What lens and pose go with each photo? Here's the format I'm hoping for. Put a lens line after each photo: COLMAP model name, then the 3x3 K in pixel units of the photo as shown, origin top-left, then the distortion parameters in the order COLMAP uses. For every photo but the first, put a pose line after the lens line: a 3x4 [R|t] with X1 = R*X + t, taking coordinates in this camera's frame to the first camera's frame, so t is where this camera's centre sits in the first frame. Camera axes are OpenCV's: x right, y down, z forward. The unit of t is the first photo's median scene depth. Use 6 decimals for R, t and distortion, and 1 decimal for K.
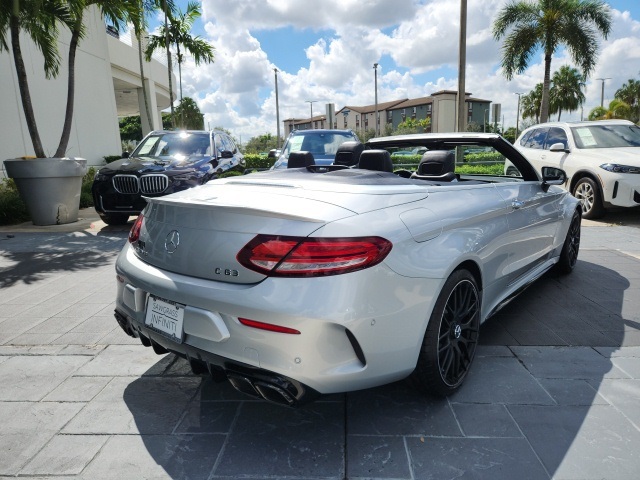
lens RADIAL K [[429.7, 0, 335.0], [0, 429.7, 231.7], [0, 0, 1]] dist [0.053610, -0.053218]
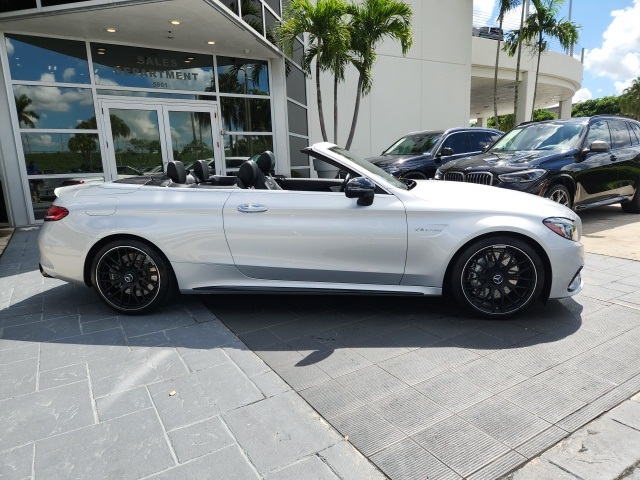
lens RADIAL K [[428.1, 0, 322.4], [0, 428.1, 247.3], [0, 0, 1]] dist [0.071454, -0.065624]
pose [[0.555356, 0.174508, -0.813097, 1.177415], [-0.132525, 0.983812, 0.120631, -0.099737], [0.820985, 0.040763, 0.569493, 0.405091]]
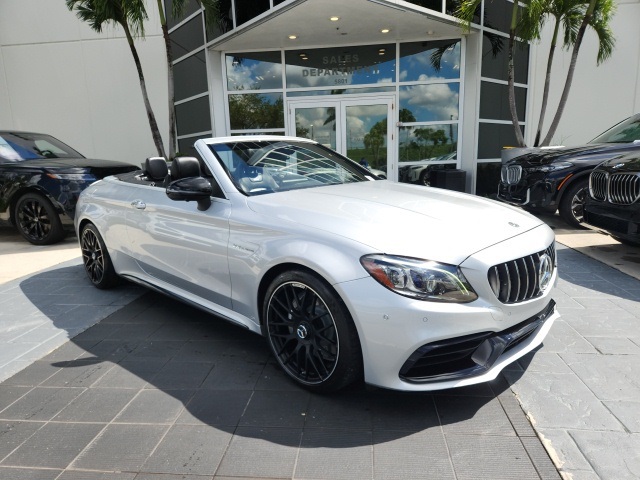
lens RADIAL K [[429.7, 0, 322.6], [0, 429.7, 254.0], [0, 0, 1]] dist [0.053017, -0.048078]
pose [[-0.083664, 0.236856, -0.967936, 1.229932], [-0.143989, 0.958274, 0.246937, -0.236312], [0.986036, 0.160031, -0.046068, 1.249805]]
